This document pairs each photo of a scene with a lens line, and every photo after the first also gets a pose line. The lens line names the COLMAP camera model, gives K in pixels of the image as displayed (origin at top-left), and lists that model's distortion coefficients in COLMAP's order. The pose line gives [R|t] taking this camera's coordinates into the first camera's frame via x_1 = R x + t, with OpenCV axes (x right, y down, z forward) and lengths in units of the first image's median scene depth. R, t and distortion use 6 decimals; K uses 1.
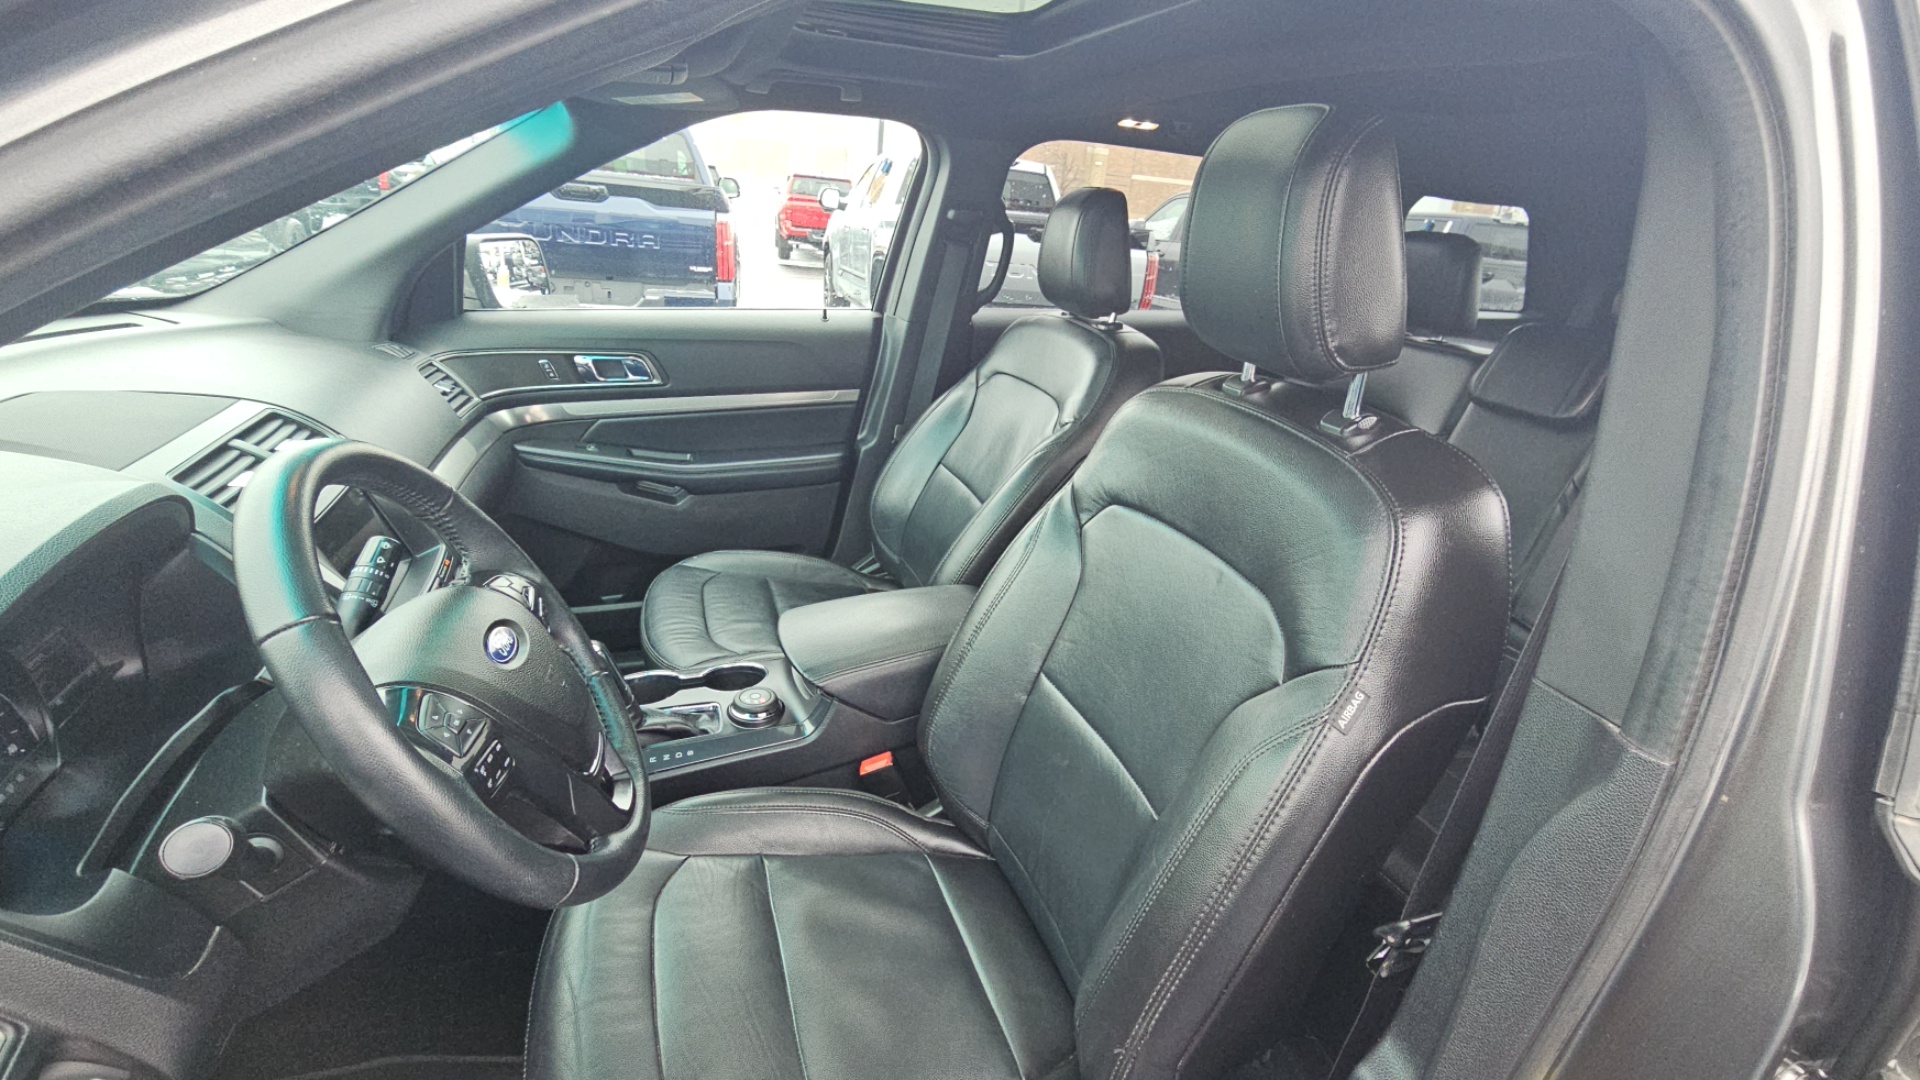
lens RADIAL K [[856.4, 0, 982.1], [0, 856.4, 547.8], [0, 0, 1]] dist [0.010520, -0.007007]
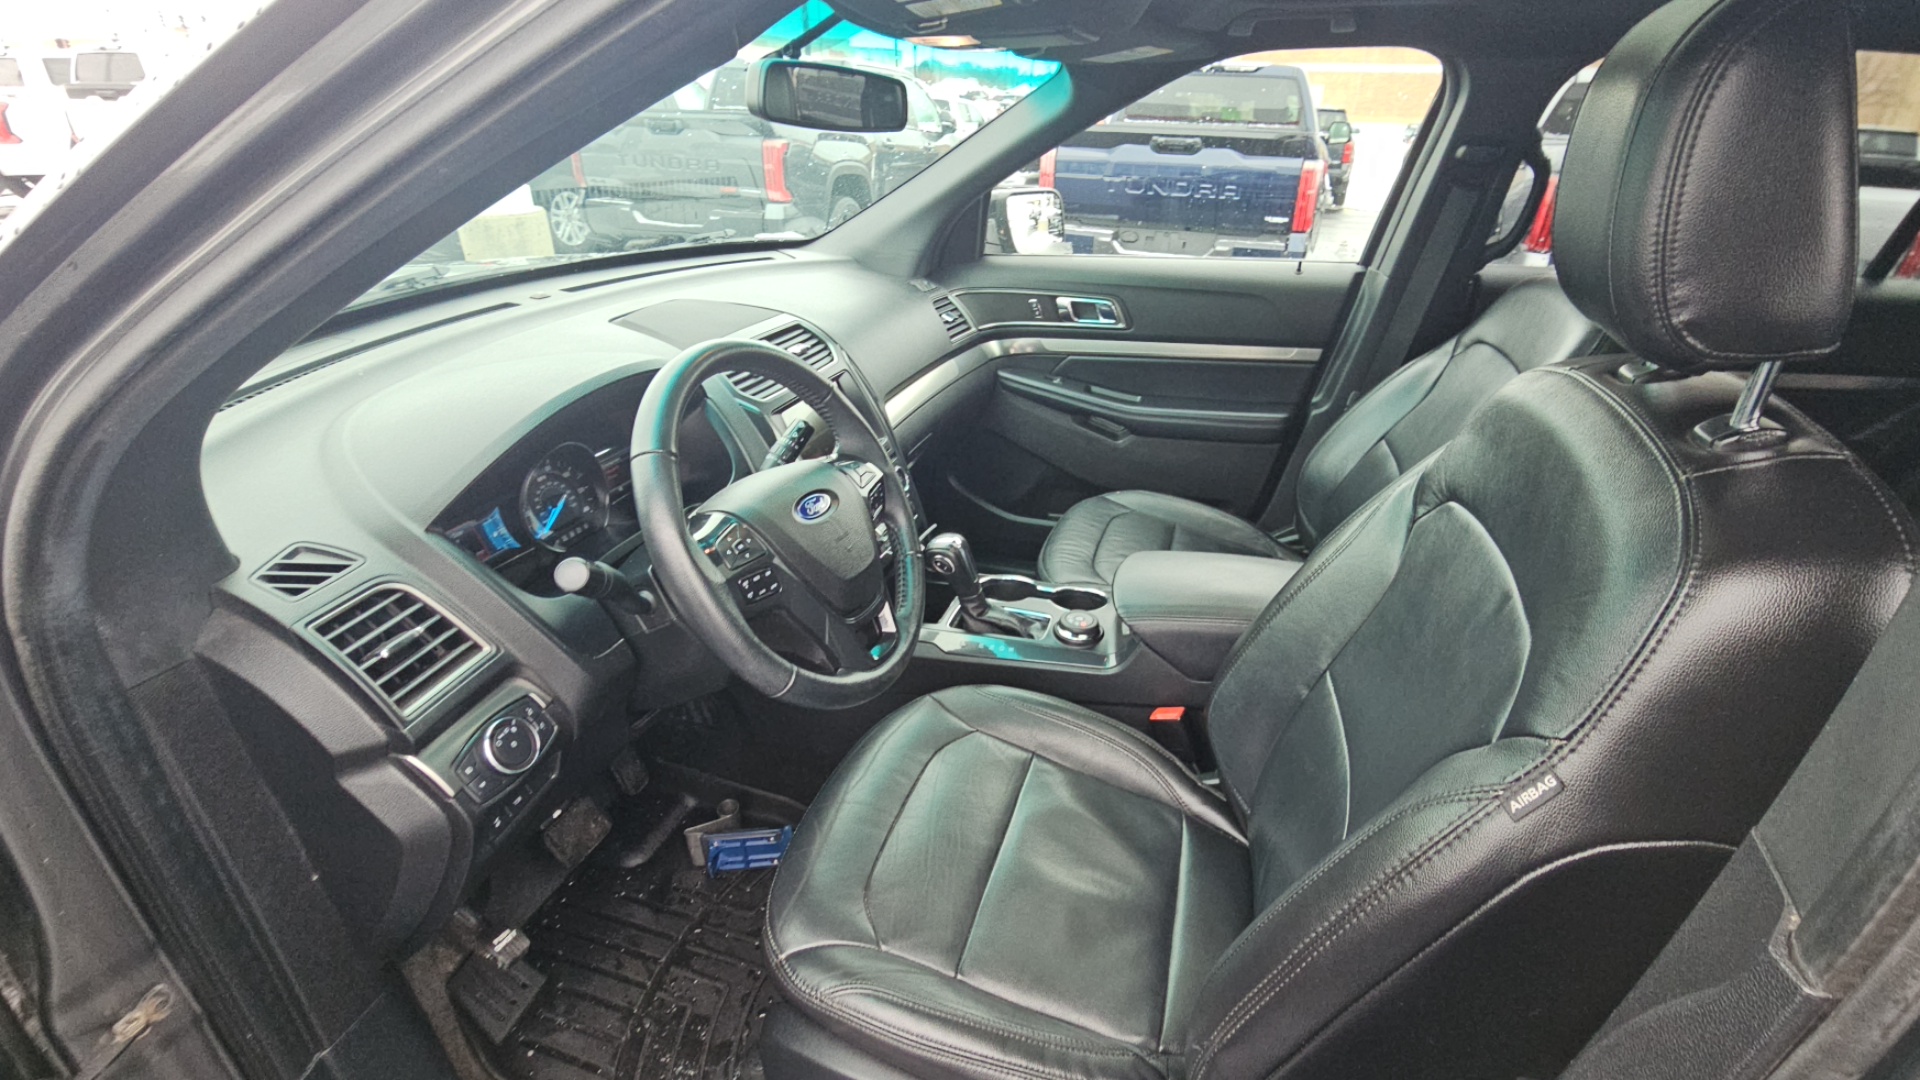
lens RADIAL K [[856.4, 0, 982.1], [0, 856.4, 547.8], [0, 0, 1]] dist [0.010520, -0.007007]
pose [[0.792303, 0.216310, -0.570496, 0.166334], [-0.187278, 0.976127, 0.110018, -0.007516], [0.580674, 0.019673, 0.813898, 0.030742]]
